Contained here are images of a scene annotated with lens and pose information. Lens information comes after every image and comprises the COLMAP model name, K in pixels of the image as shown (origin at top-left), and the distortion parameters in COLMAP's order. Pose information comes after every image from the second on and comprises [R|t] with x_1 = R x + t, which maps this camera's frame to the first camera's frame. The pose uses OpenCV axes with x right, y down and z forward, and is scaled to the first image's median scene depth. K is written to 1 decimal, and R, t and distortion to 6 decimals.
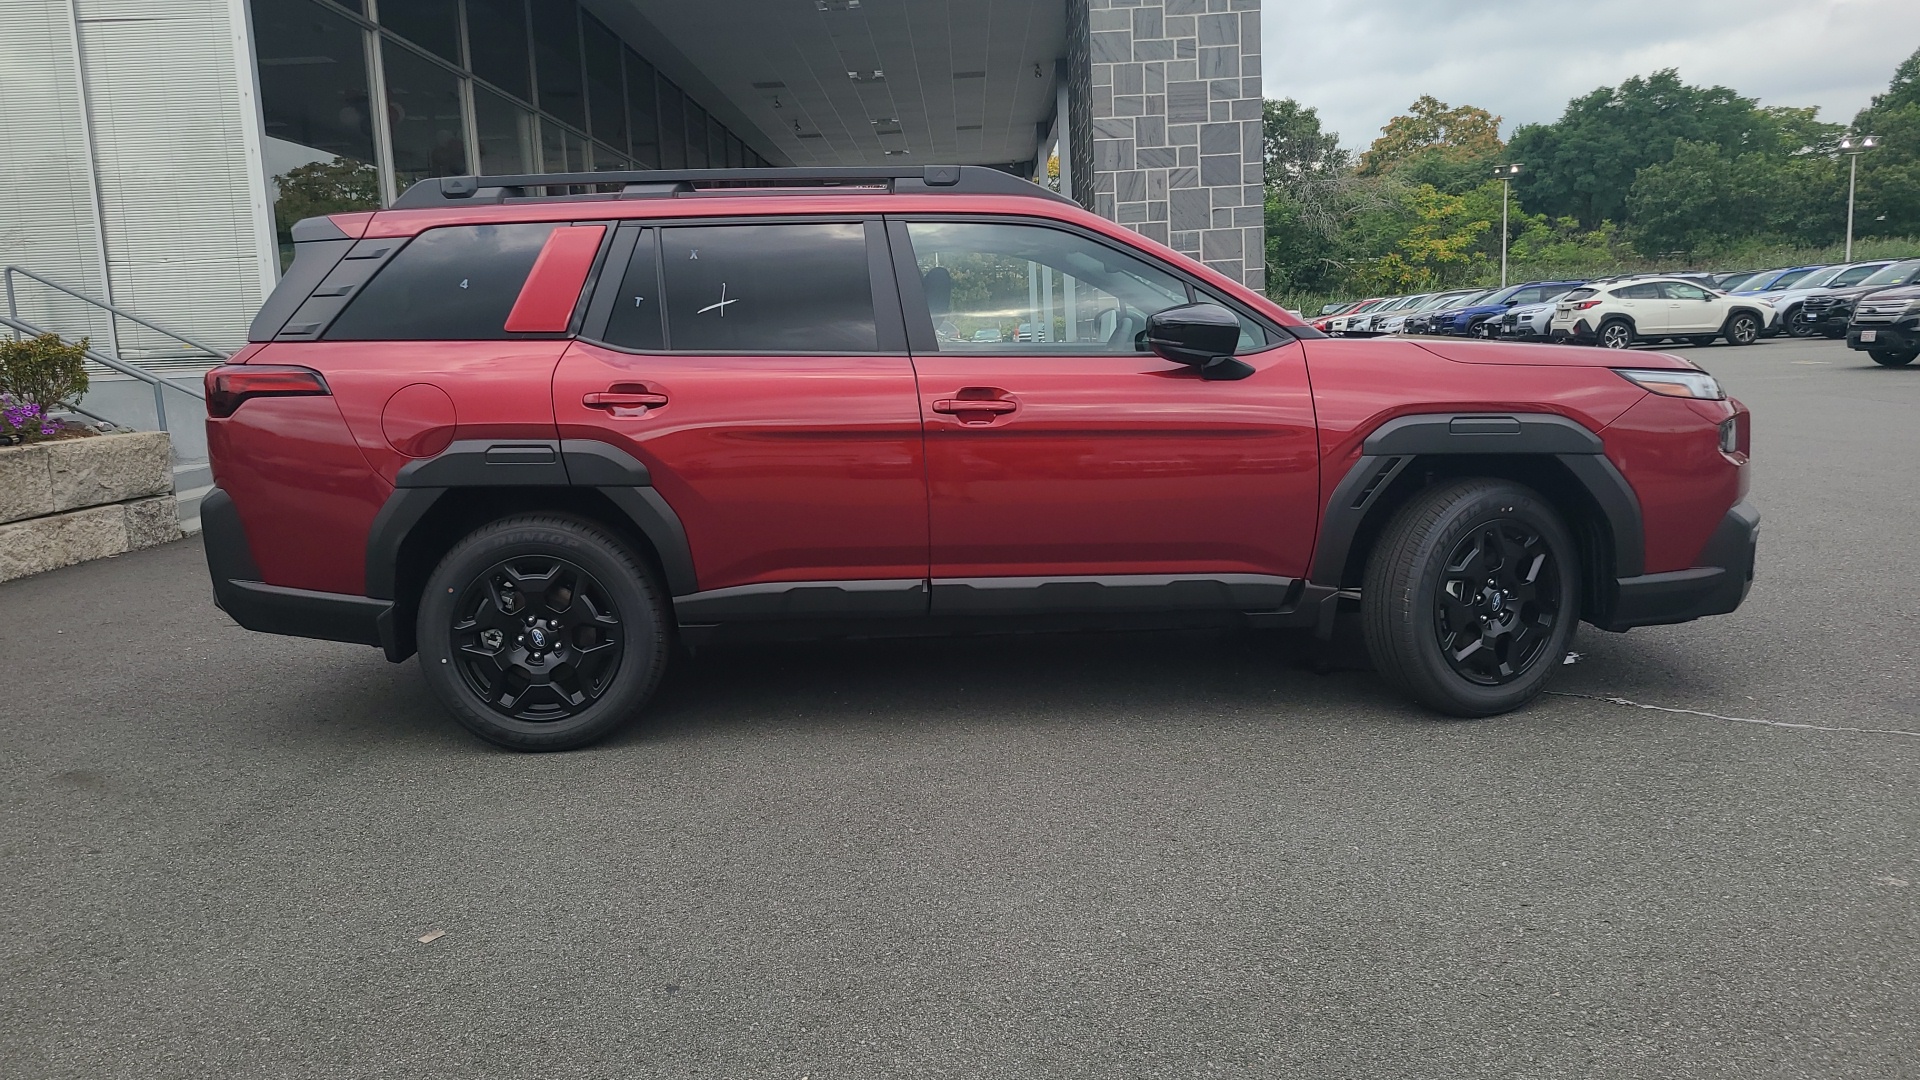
lens RADIAL K [[1467.5, 0, 931.0], [0, 1467.5, 563.7], [0, 0, 1]] dist [0.064828, -0.045476]
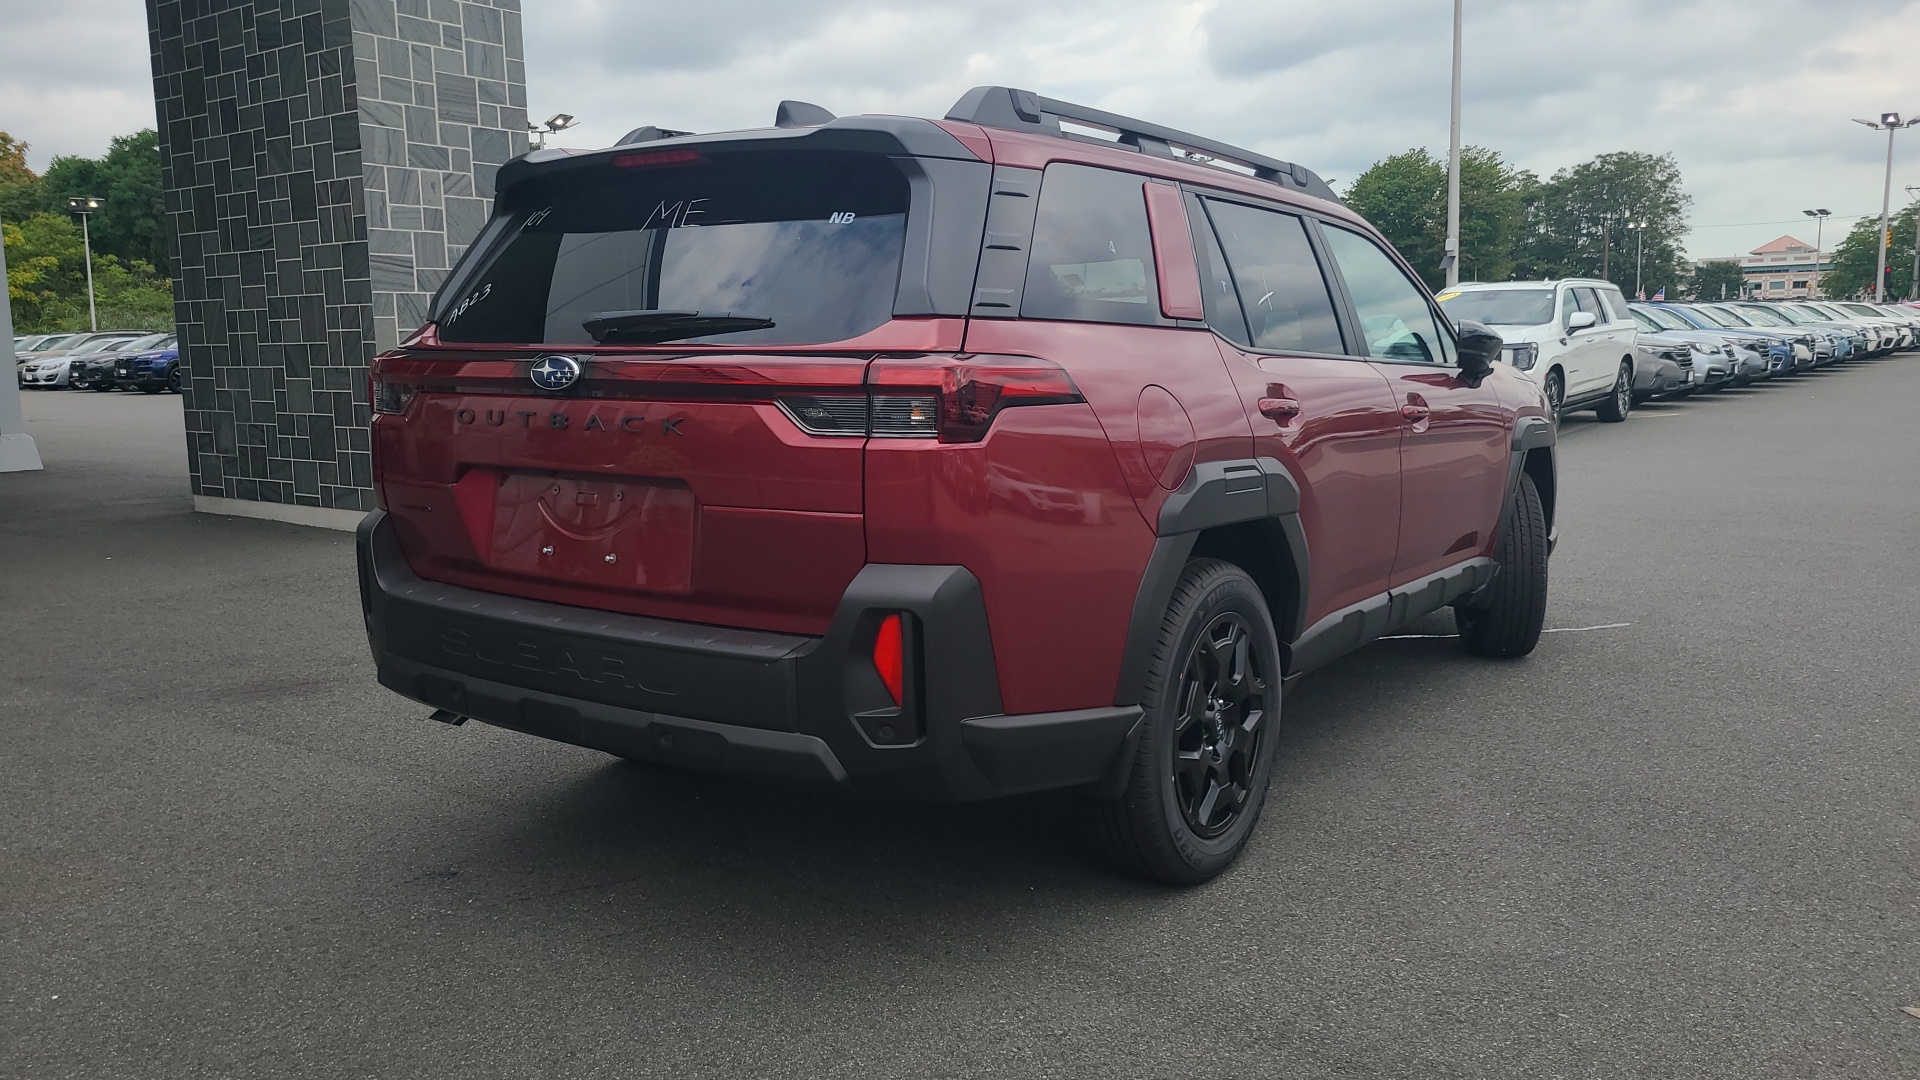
lens RADIAL K [[1467.5, 0, 931.0], [0, 1467.5, 563.7], [0, 0, 1]] dist [0.064828, -0.045476]
pose [[0.562493, -0.088711, 0.822029, -0.408713], [0.118805, 0.992582, 0.025821, -0.028663], [-0.818222, 0.083137, 0.568860, 0.291985]]
